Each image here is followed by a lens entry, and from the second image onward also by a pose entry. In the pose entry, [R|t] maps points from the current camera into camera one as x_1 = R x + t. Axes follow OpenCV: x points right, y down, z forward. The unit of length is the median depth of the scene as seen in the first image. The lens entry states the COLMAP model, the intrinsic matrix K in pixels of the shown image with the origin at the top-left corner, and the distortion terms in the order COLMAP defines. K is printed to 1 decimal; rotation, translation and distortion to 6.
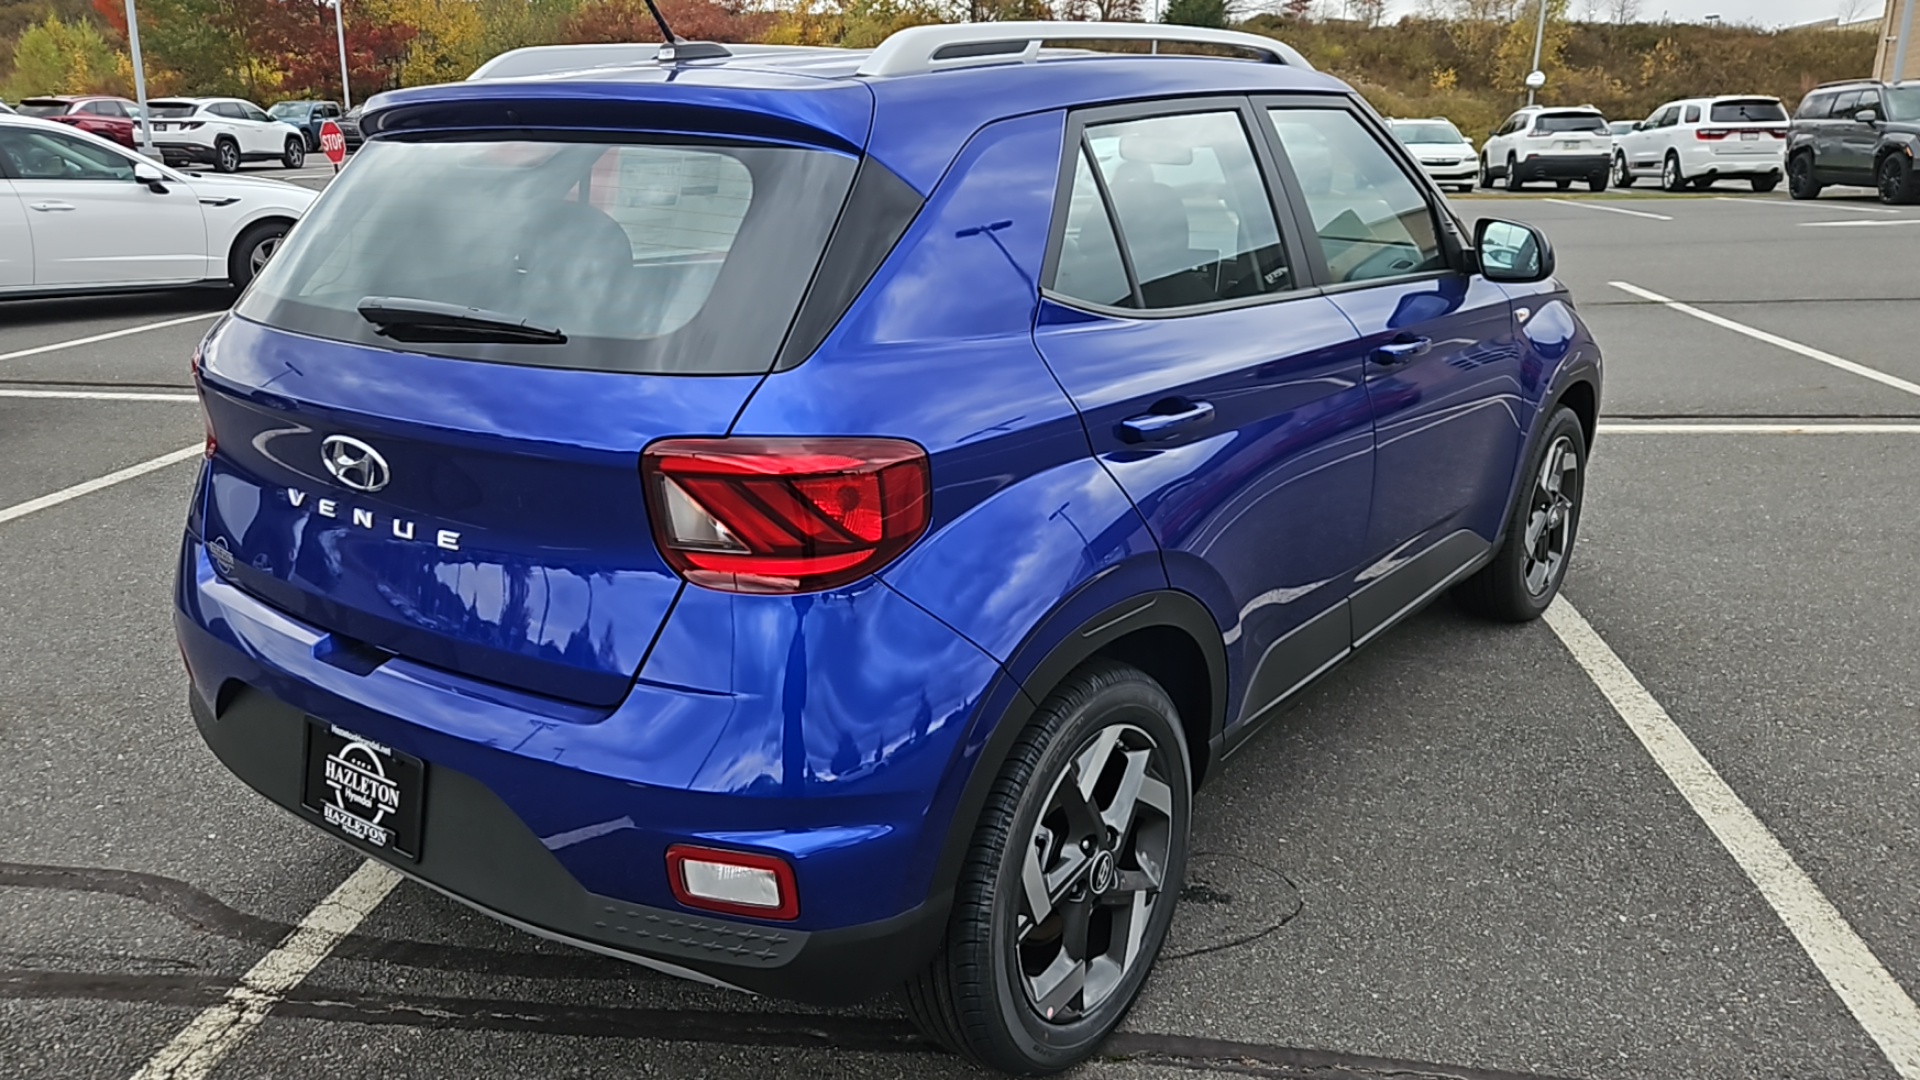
lens RADIAL K [[1412.5, 0, 954.4], [0, 1412.5, 532.1], [0, 0, 1]] dist [0.056774, -0.027407]
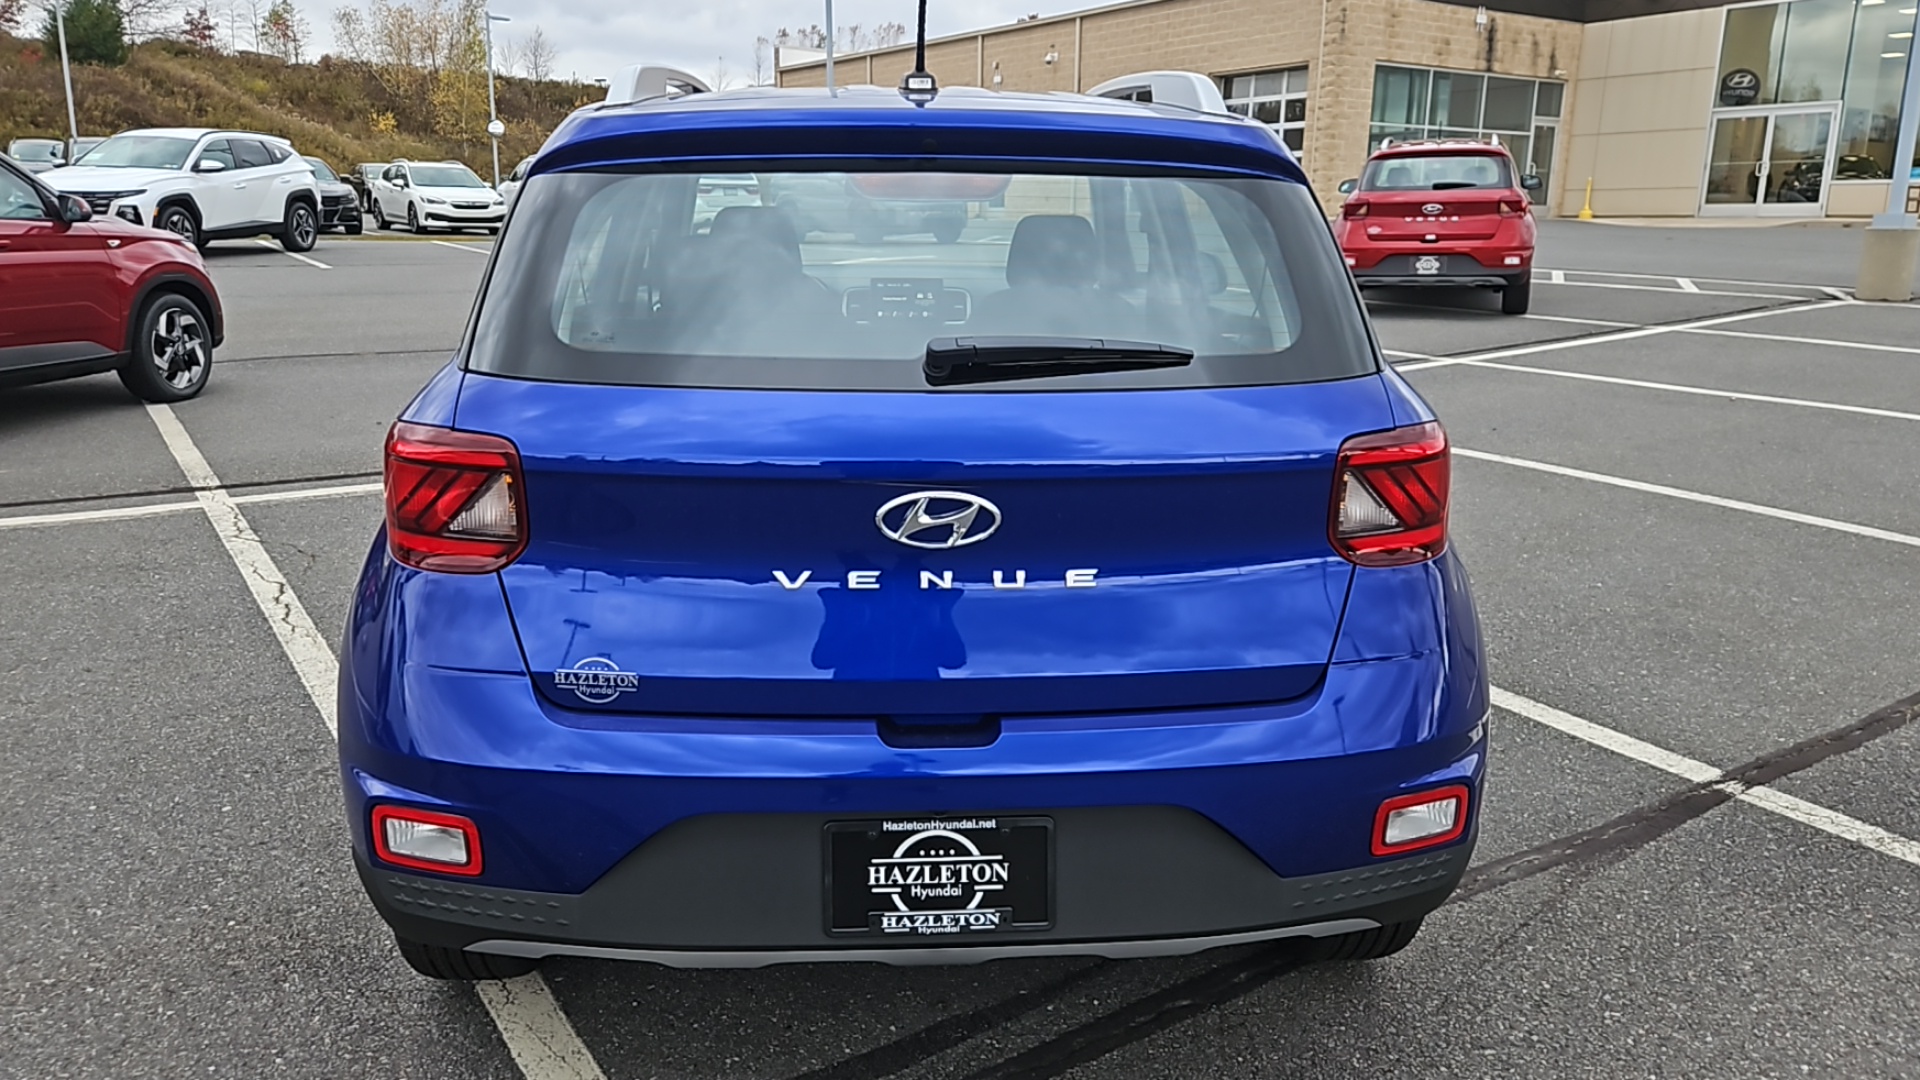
lens RADIAL K [[1412.5, 0, 948.0], [0, 1412.5, 542.7], [0, 0, 1]] dist [0.056774, -0.027407]
pose [[0.759340, -0.148736, 0.633467, -0.502300], [0.162864, 0.985981, 0.036279, -0.033059], [-0.629982, 0.075621, 0.772919, 0.152038]]
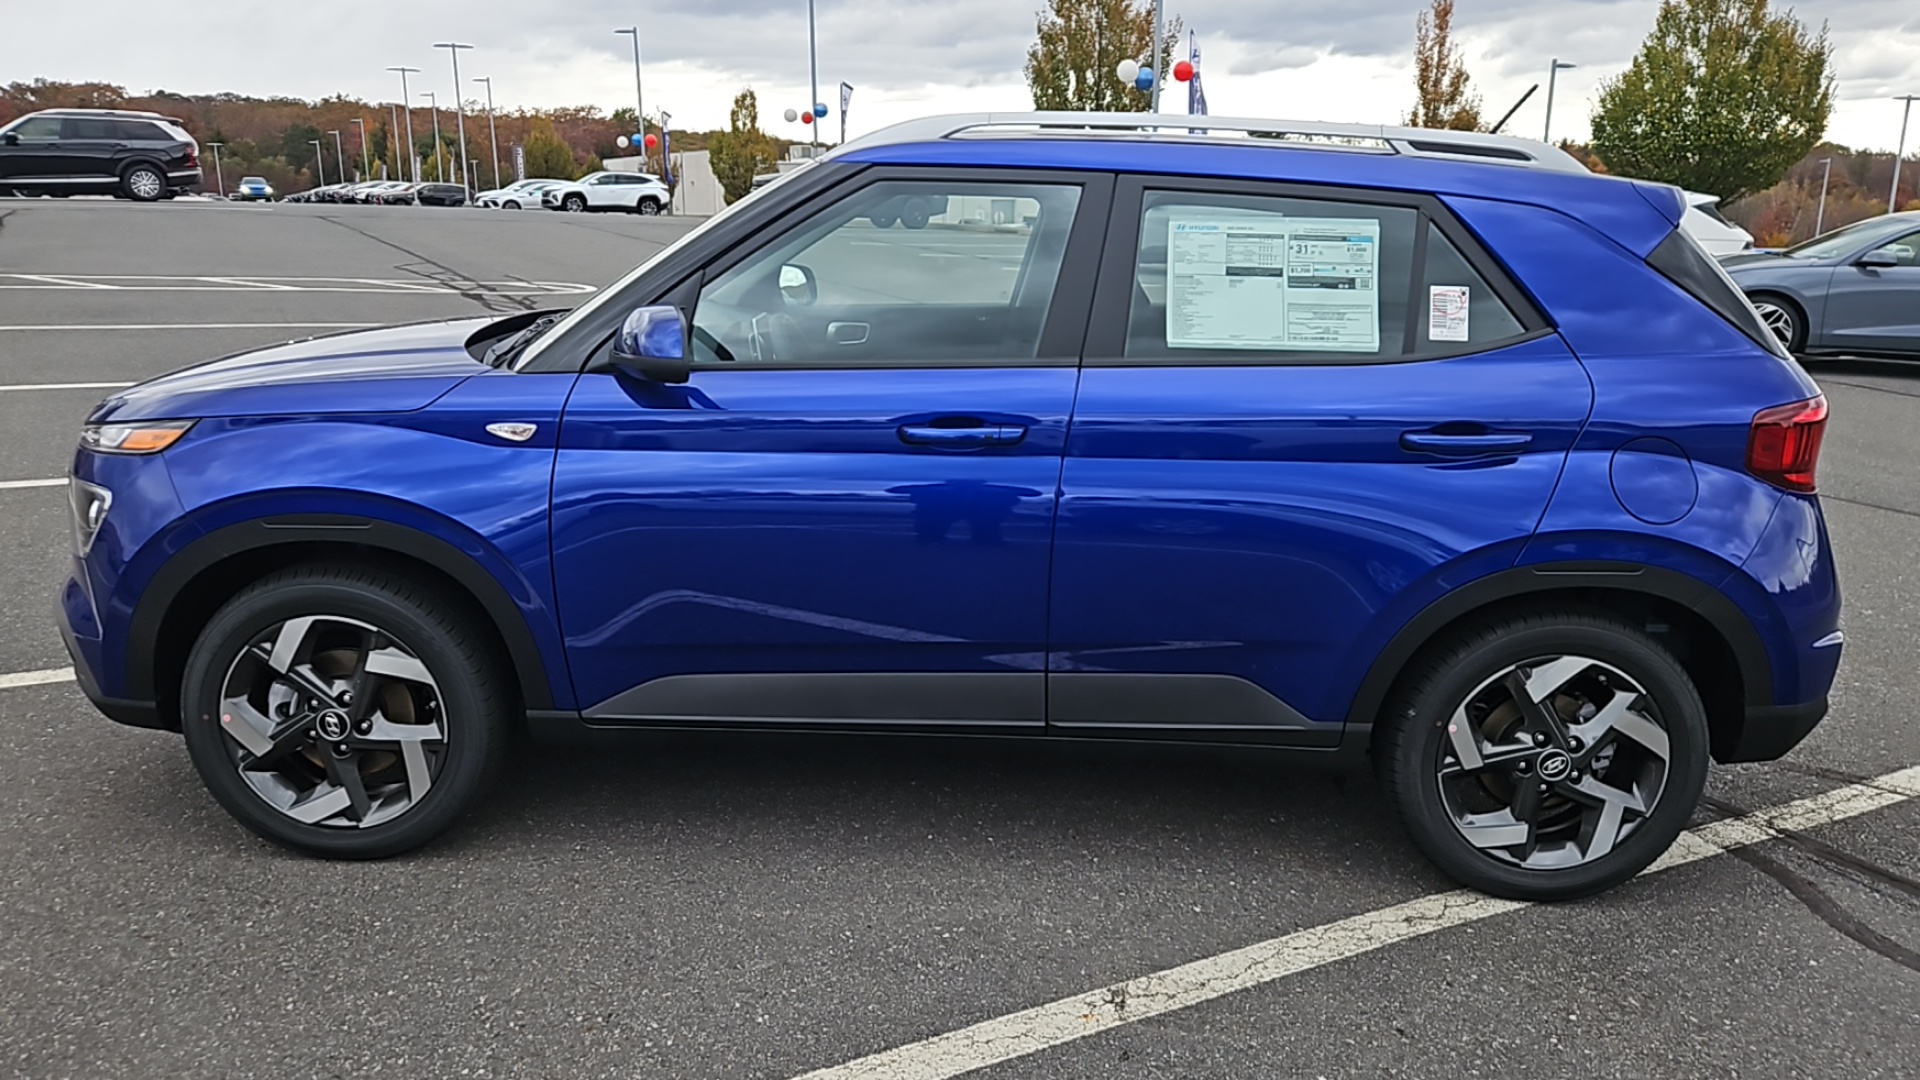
lens RADIAL K [[1412.5, 0, 961.3], [0, 1412.5, 545.7], [0, 0, 1]] dist [0.056774, -0.027407]
pose [[-0.598268, -0.203198, 0.775104, -0.650406], [0.195904, 0.900867, 0.387376, -0.383290], [-0.776979, 0.383601, -0.499153, 1.361099]]
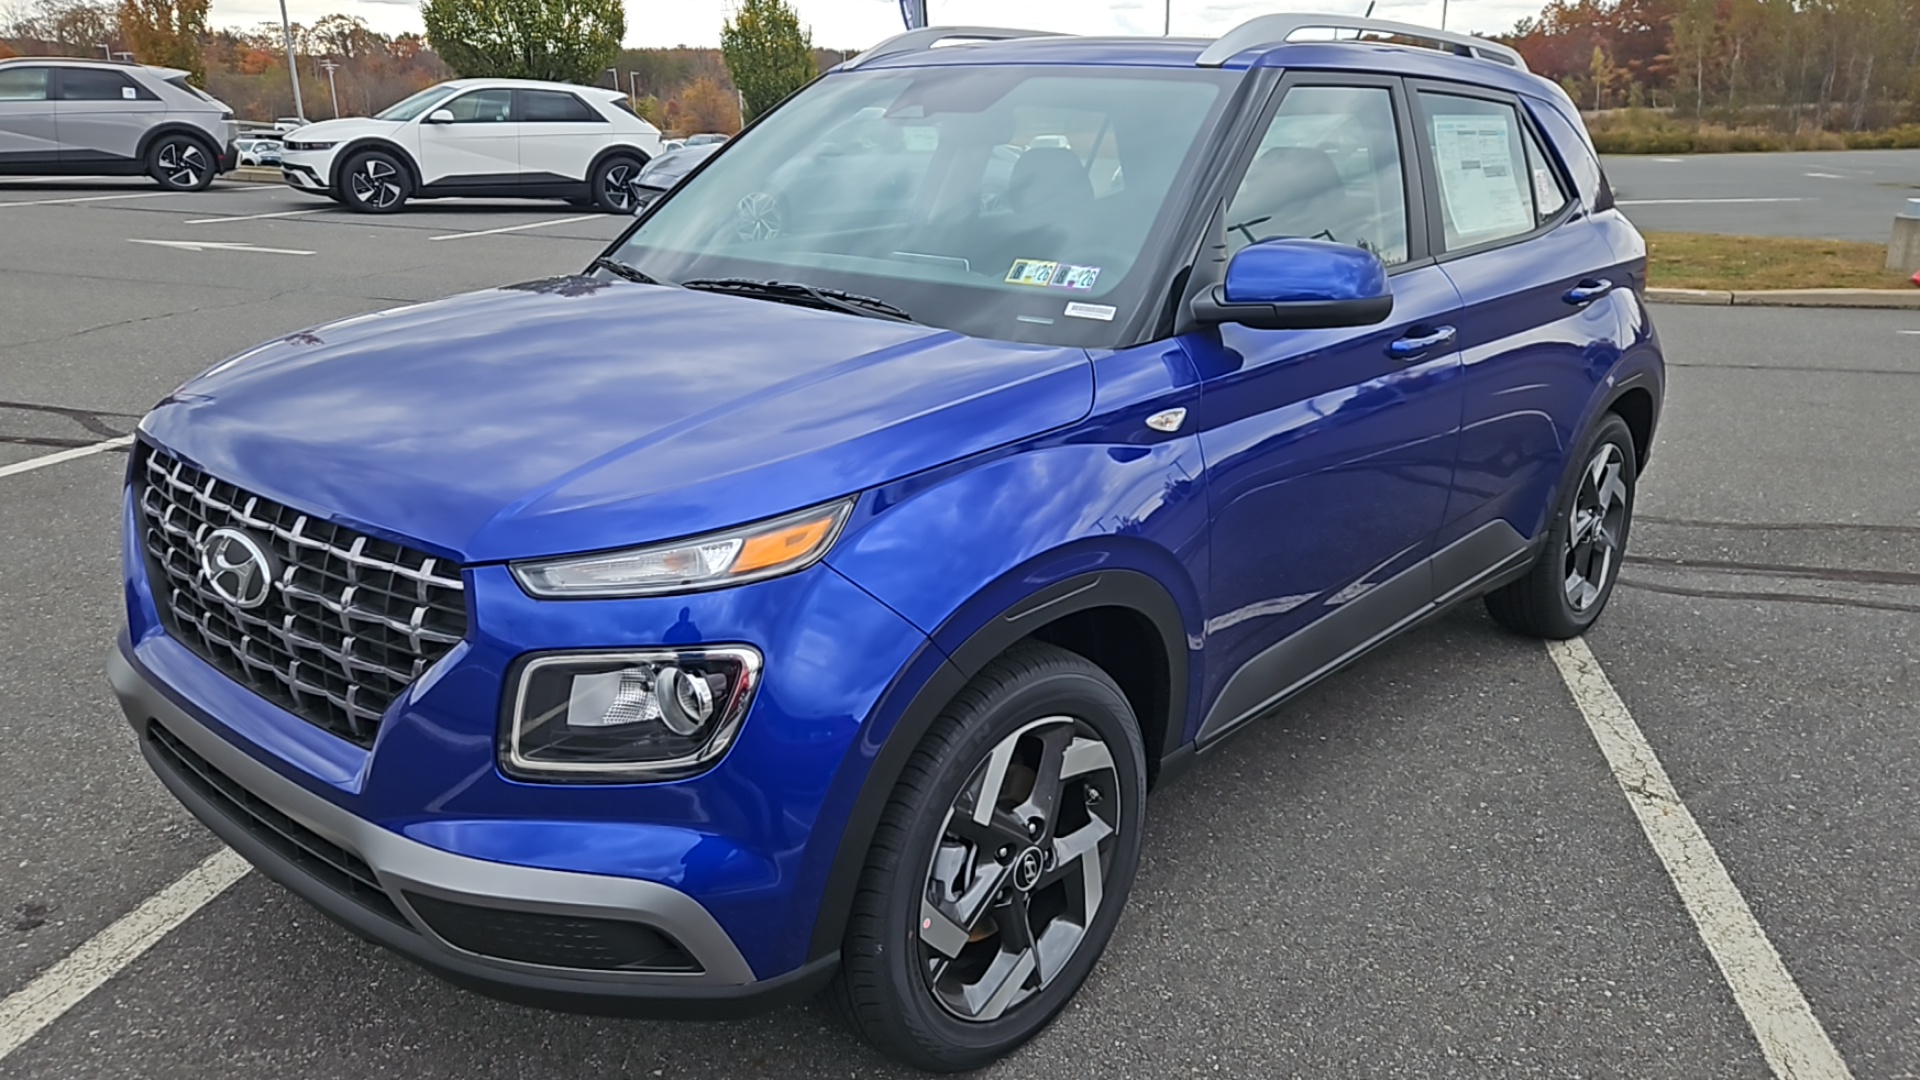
lens RADIAL K [[1412.5, 0, 951.4], [0, 1412.5, 541.2], [0, 0, 1]] dist [0.056774, -0.027407]
pose [[-0.997493, -0.032062, 0.063079, 0.094499], [0.007513, 0.838425, 0.544965, -0.468303], [-0.070360, 0.544073, -0.836082, 1.657703]]
